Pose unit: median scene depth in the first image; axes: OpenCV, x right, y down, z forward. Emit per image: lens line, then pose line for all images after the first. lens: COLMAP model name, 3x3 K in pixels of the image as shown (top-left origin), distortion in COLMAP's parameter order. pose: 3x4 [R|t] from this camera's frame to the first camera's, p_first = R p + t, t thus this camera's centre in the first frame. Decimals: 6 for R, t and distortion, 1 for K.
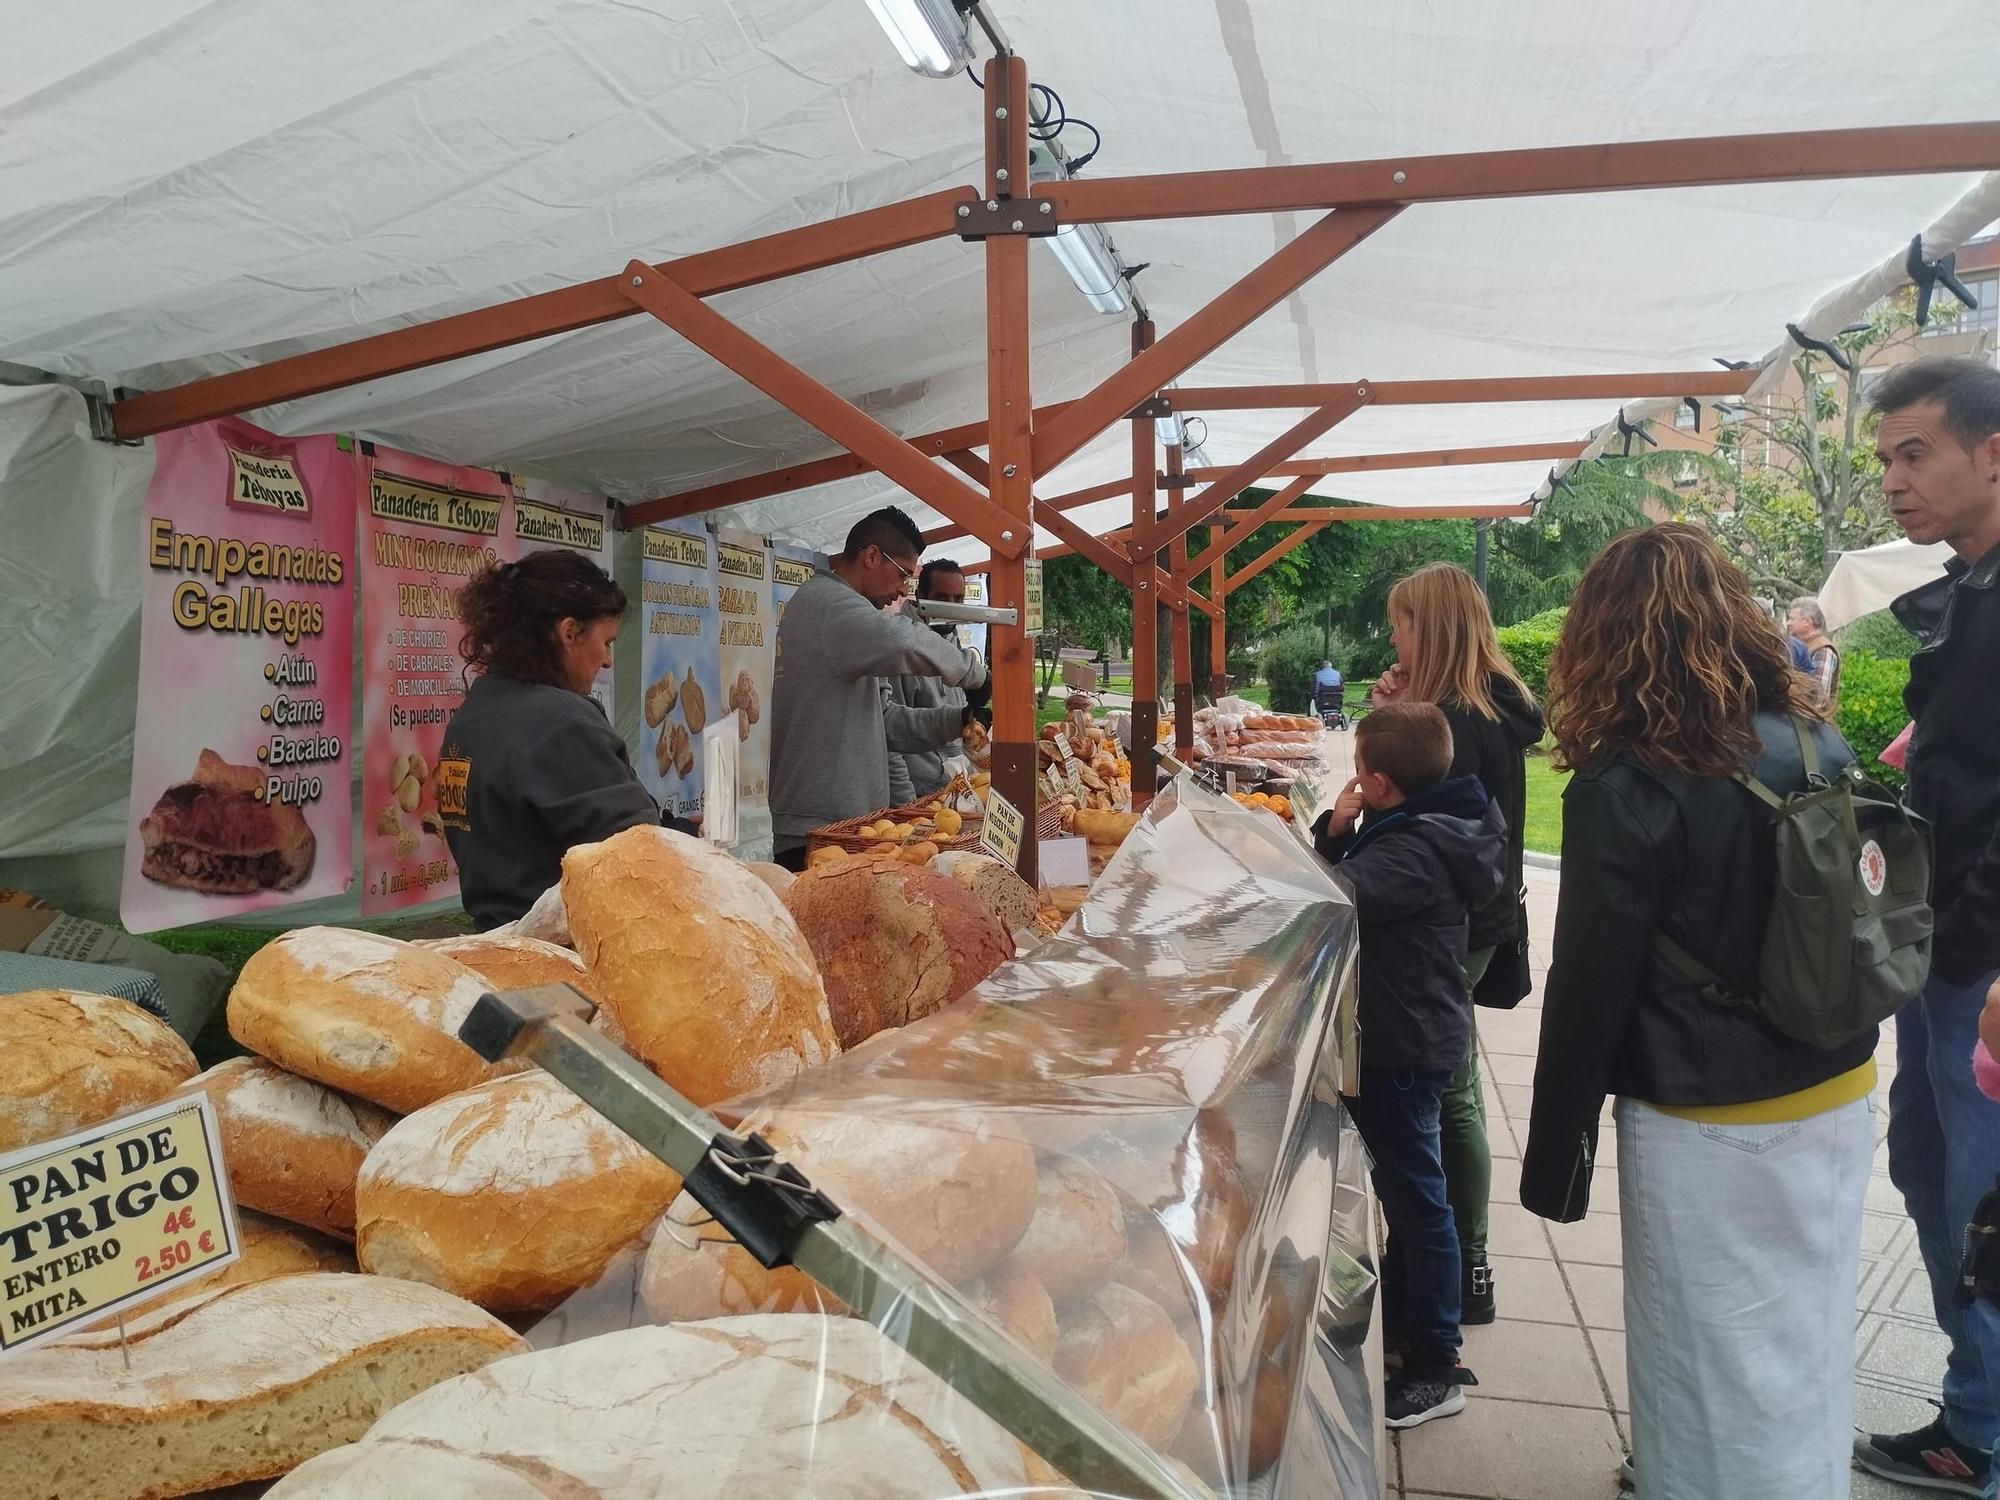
lens RADIAL K [[1826.7, 0, 1010.6], [0, 1826.7, 737.8], [0, 0, 1]] dist [0.086228, -0.123240]
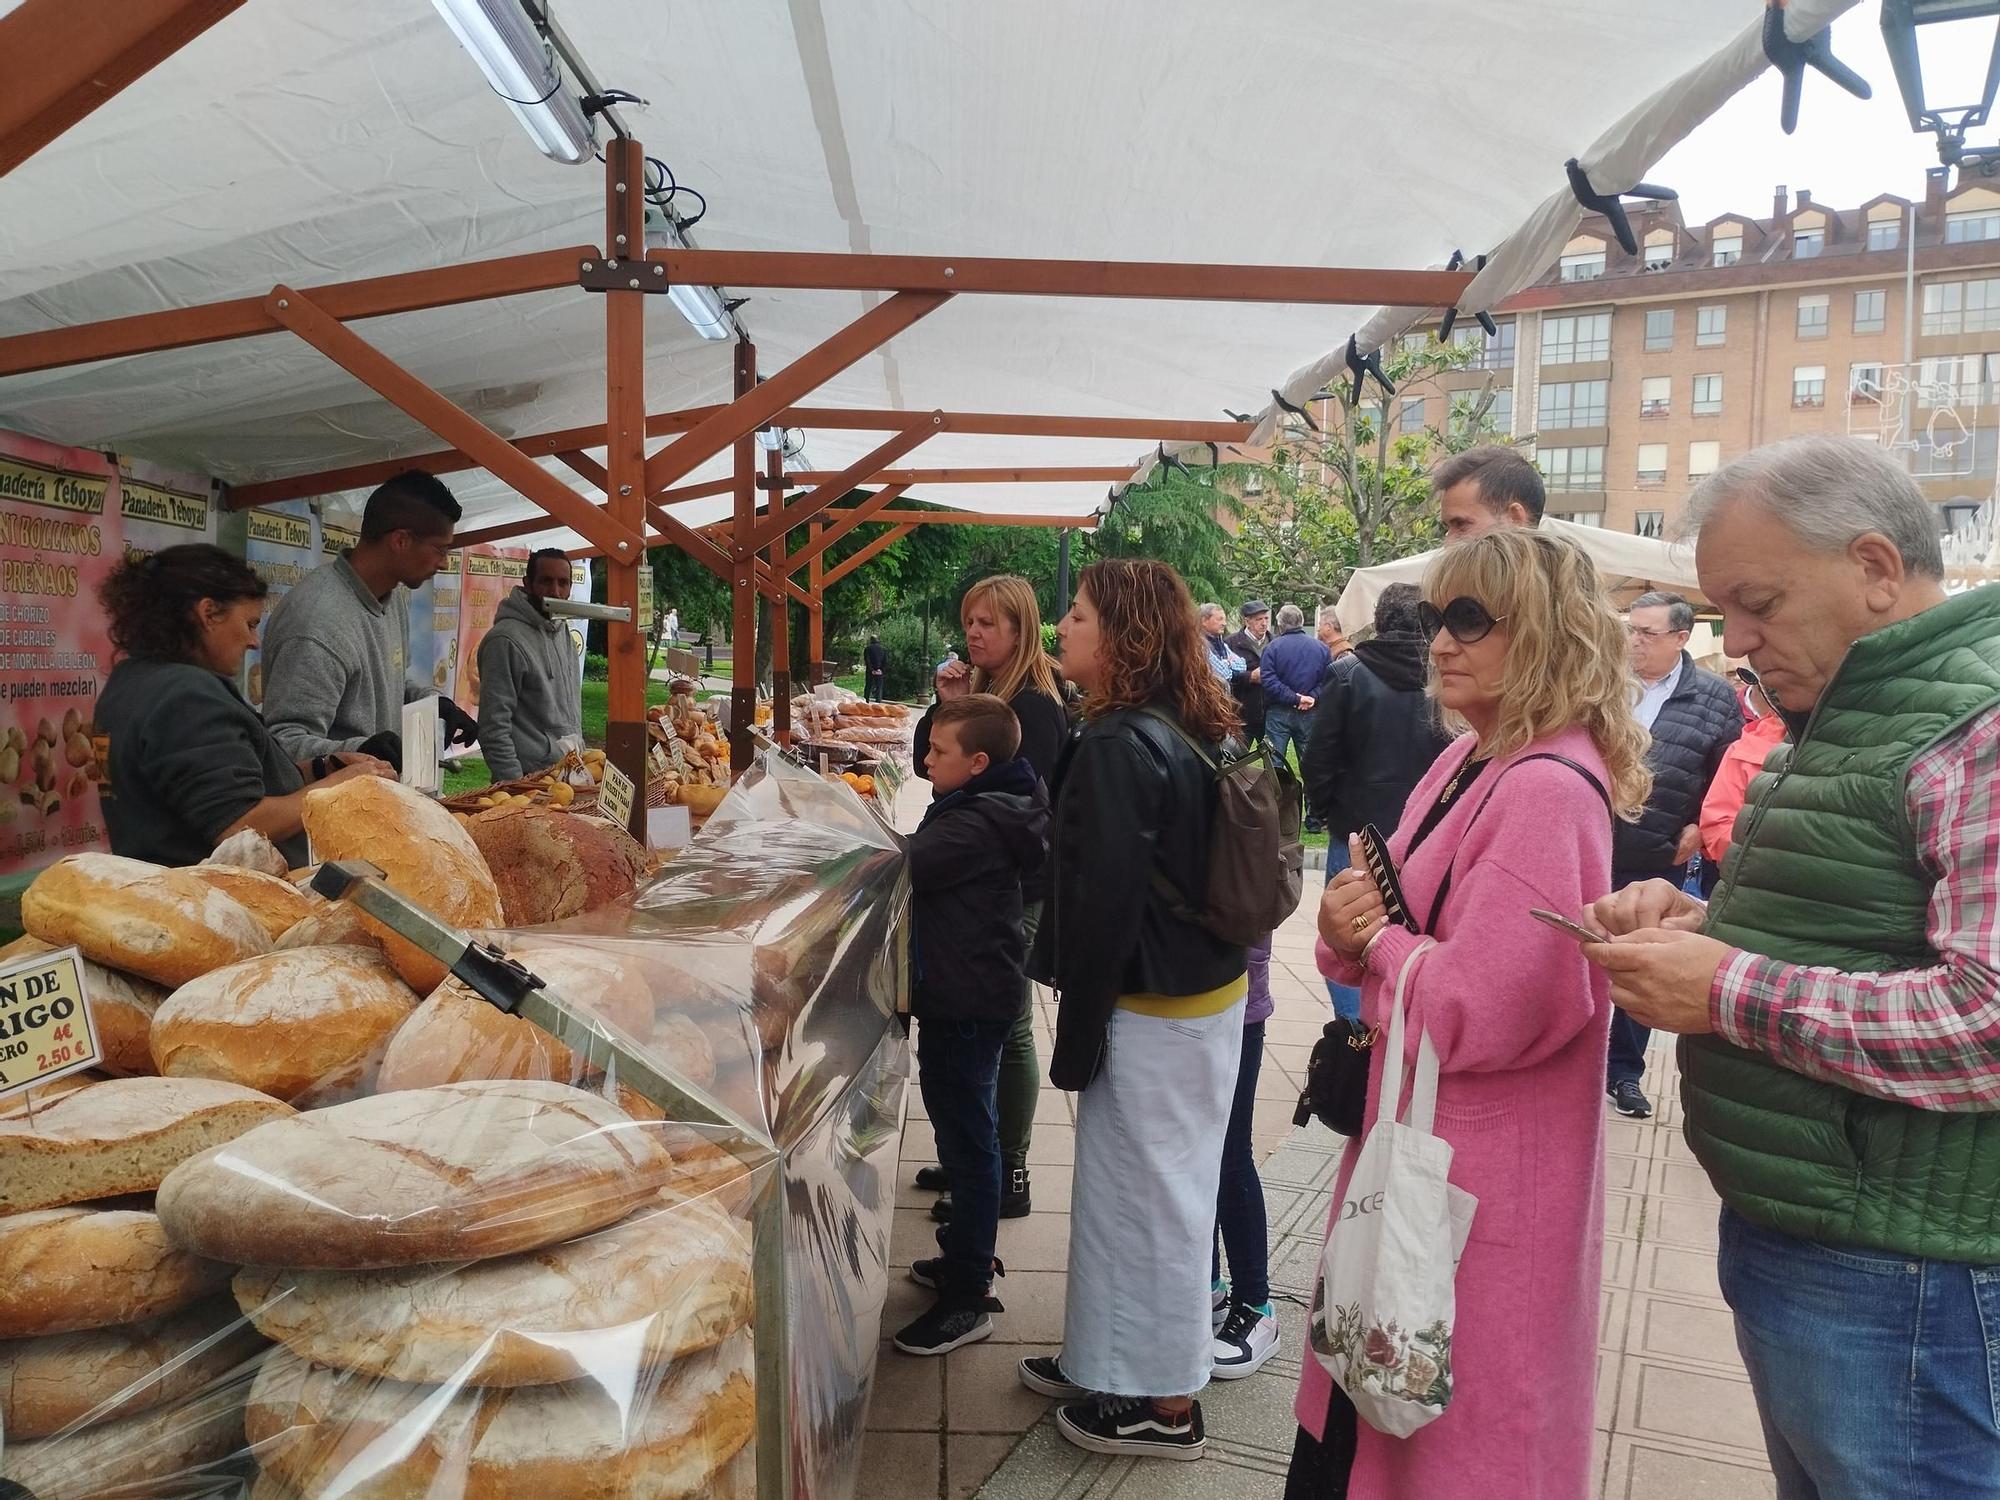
lens RADIAL K [[1826.7, 0, 1010.6], [0, 1826.7, 737.8], [0, 0, 1]] dist [0.086228, -0.123240]
pose [[0.976750, 0.011299, 0.214083, -0.006771], [-0.012971, 0.999895, 0.006409, 0.001373], [-0.213988, -0.009037, 0.976794, -0.141245]]
